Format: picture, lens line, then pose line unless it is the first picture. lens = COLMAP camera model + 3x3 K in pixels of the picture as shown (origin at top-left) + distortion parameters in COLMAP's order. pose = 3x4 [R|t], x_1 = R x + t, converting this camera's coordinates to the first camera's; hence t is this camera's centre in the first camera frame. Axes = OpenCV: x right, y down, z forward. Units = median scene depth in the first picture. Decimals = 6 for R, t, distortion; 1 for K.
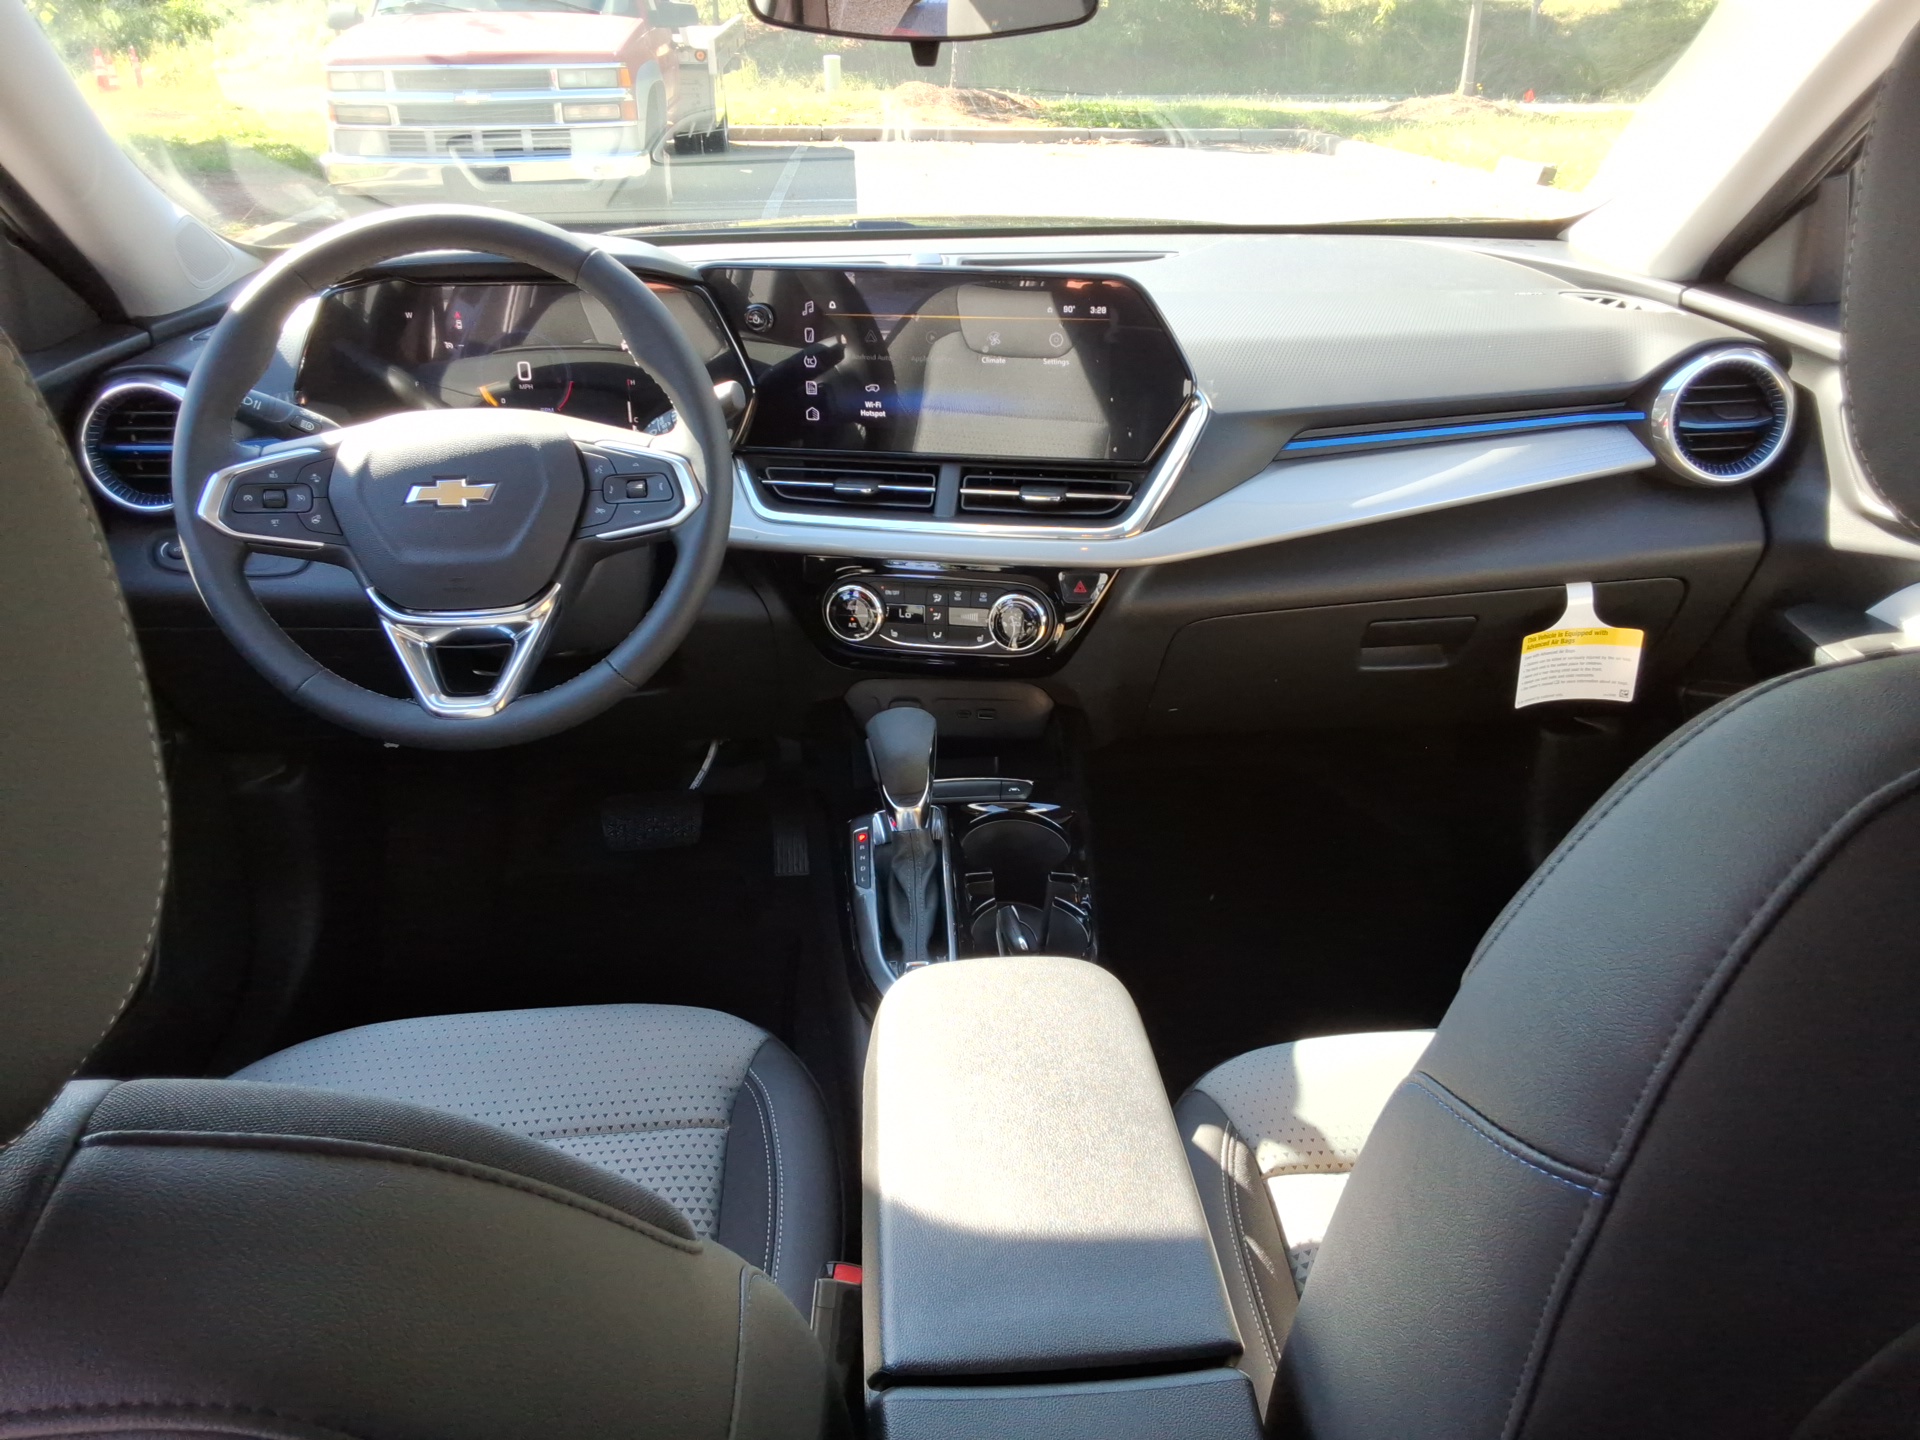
lens RADIAL K [[1545.3, 0, 980.2], [0, 1545.3, 711.7], [0, 0, 1]] dist [0.094414, -0.155652]
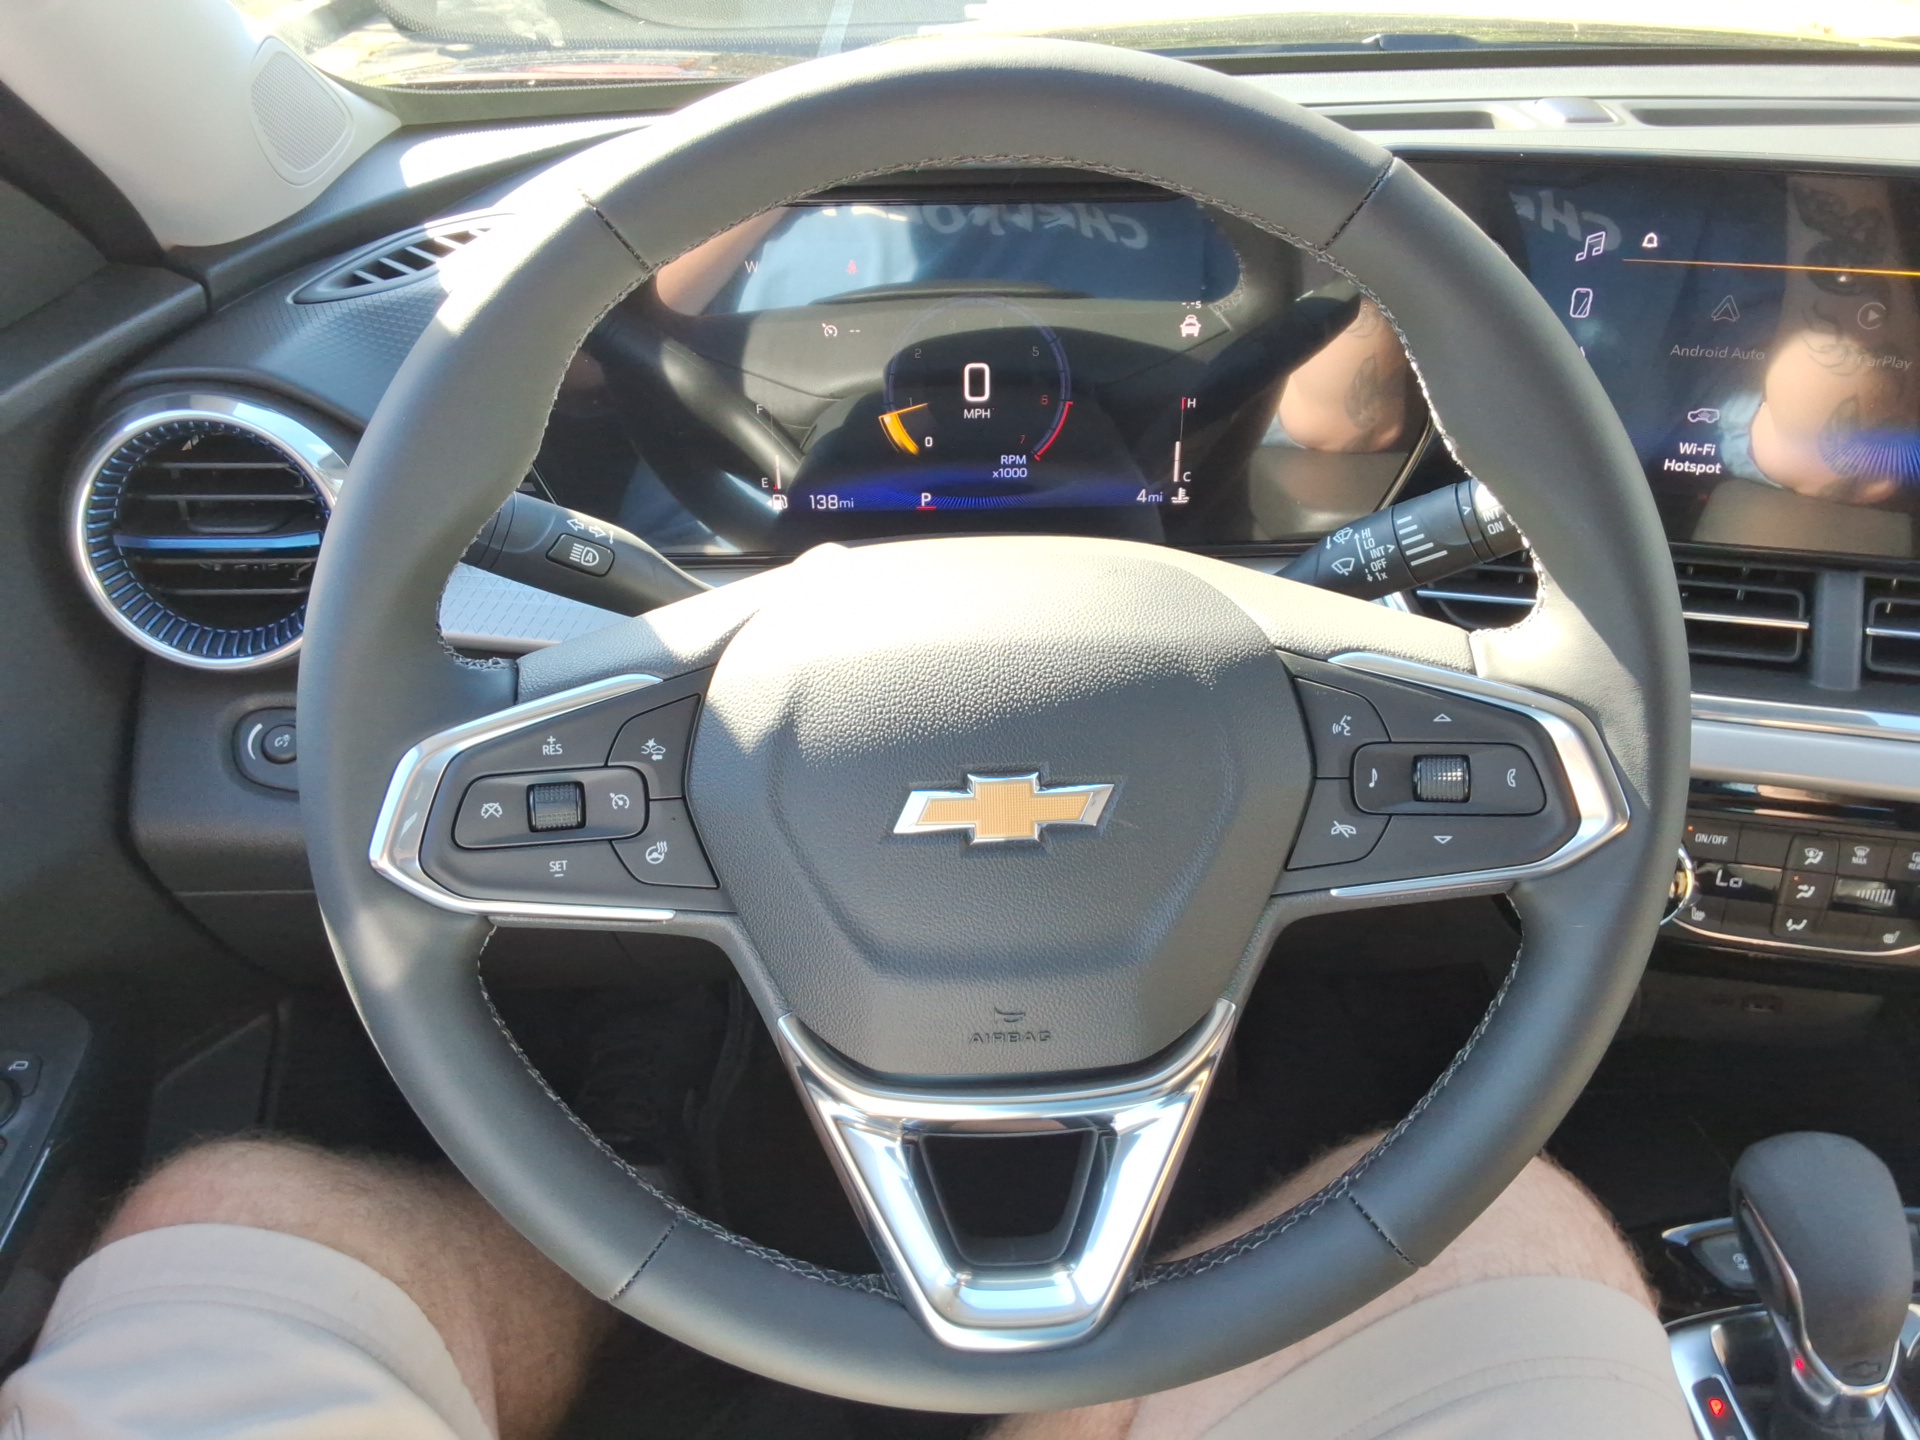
lens RADIAL K [[1545.3, 0, 969.0], [0, 1545.3, 714.6], [0, 0, 1]] dist [0.094414, -0.155652]
pose [[0.999533, 0.016097, -0.025976, -0.279911], [-0.012919, 0.992910, 0.118168, -0.172346], [0.027694, -0.117777, 0.992654, 0.511690]]
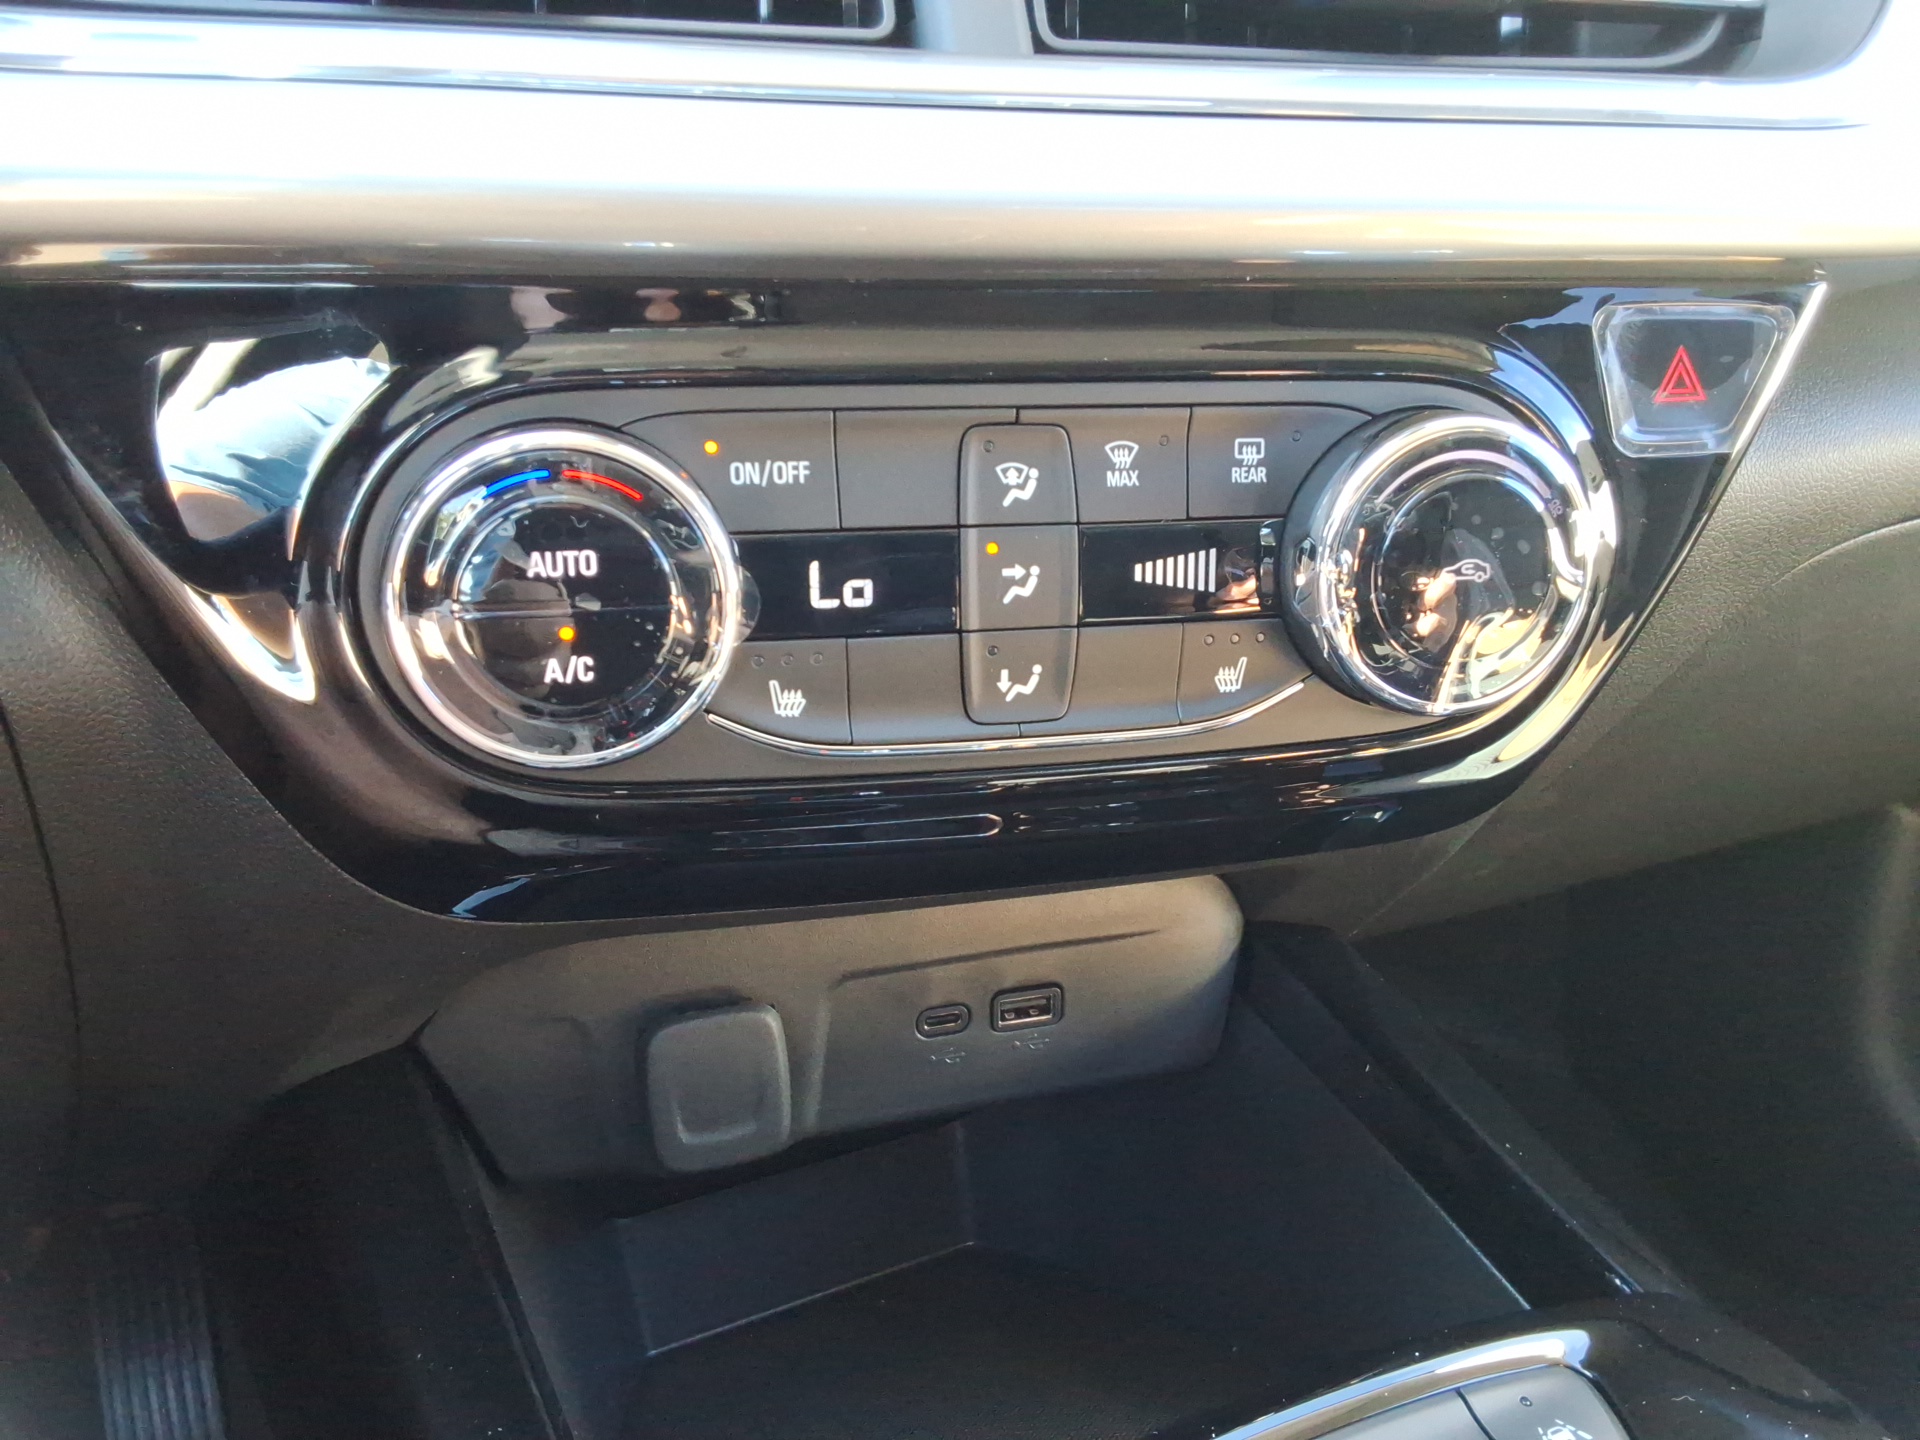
lens RADIAL K [[1545.3, 0, 989.1], [0, 1545.3, 691.1], [0, 0, 1]] dist [0.094414, -0.155652]
pose [[0.915901, -0.091706, 0.390789, -0.107211], [0.130694, 0.988634, -0.074309, -0.035074], [-0.379533, 0.119133, 0.917476, 0.831691]]
